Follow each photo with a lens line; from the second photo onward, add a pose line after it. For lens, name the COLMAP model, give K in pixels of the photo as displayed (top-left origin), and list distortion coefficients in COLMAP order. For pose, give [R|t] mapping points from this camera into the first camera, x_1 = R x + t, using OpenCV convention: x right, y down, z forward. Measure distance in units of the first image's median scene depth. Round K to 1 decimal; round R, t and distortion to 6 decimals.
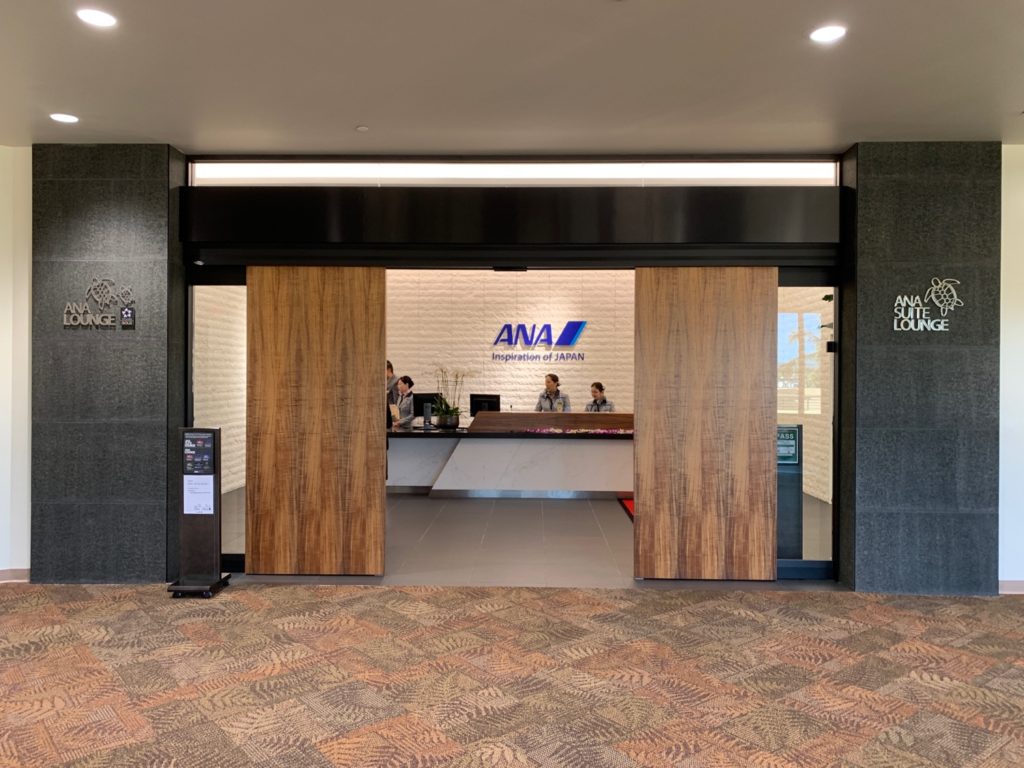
lens RADIAL K [[790.7, 0, 512.0], [0, 790.7, 384.0], [0, 0, 1]] dist [0.050961, 0.000339]
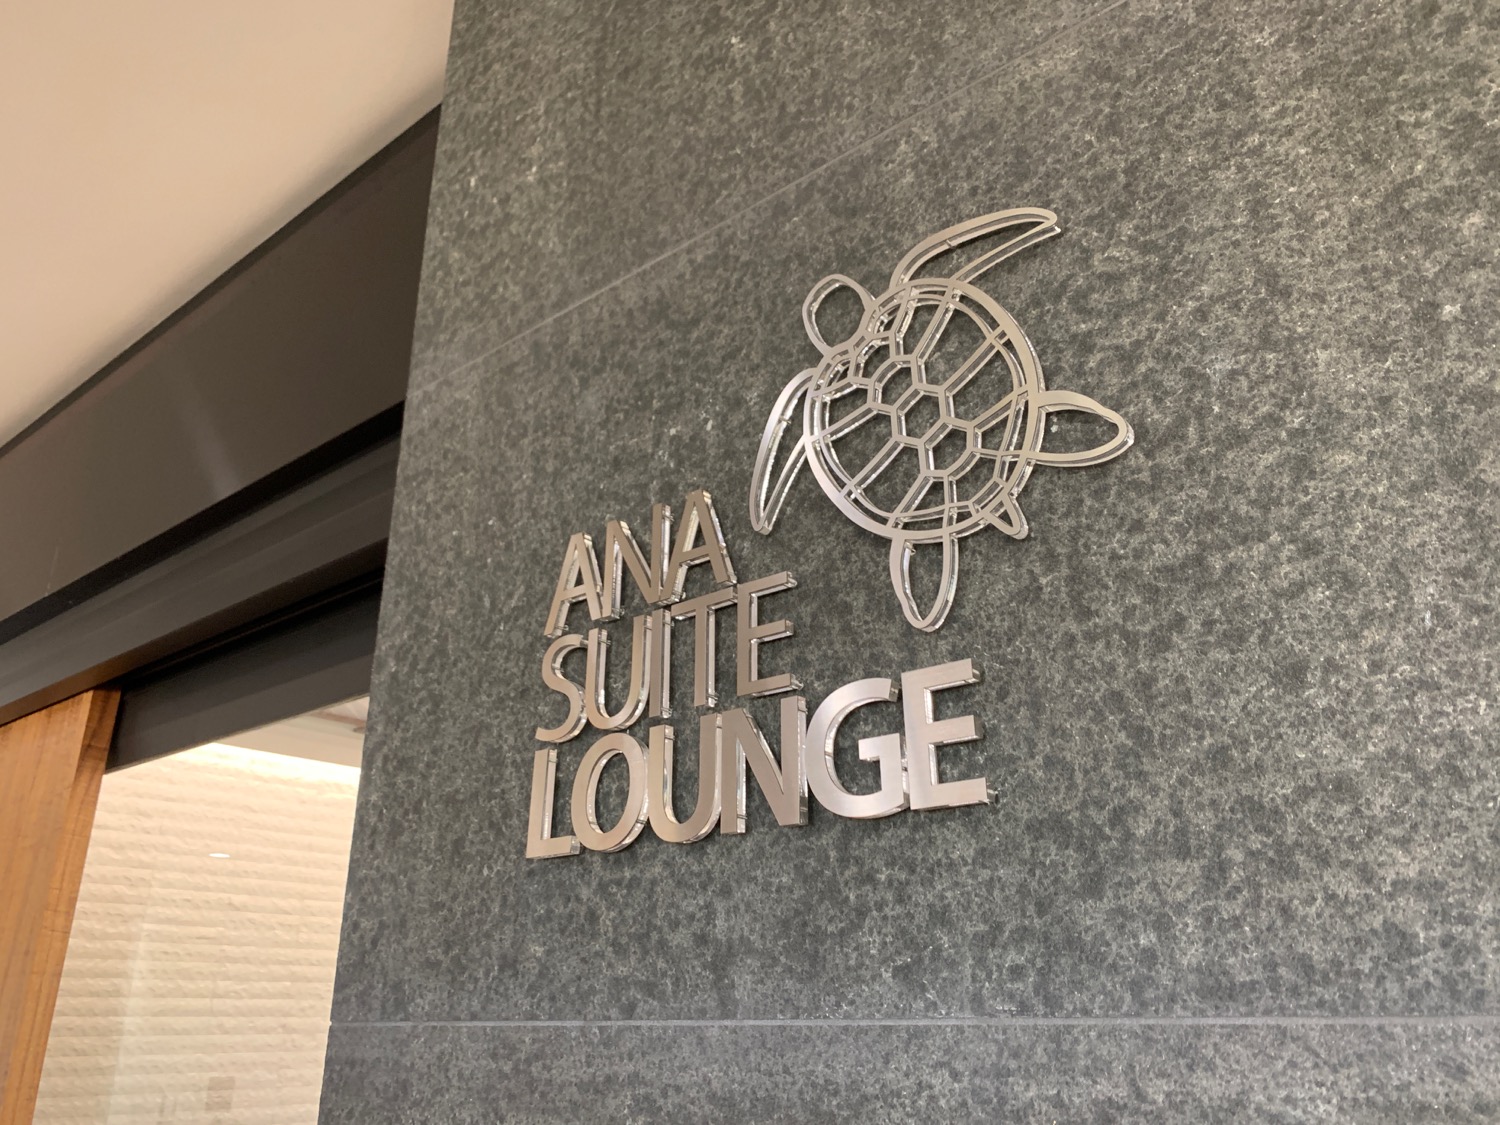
lens RADIAL K [[1158.2, 0, 750.0], [0, 1158.2, 562.5], [0, 0, 1]] dist [0.050961, 0.000339]
pose [[0.780256, -0.244904, -0.575520, 0.592896], [0.007174, 0.923598, -0.383296, -0.045609], [0.625419, 0.294940, 0.722399, 0.901192]]
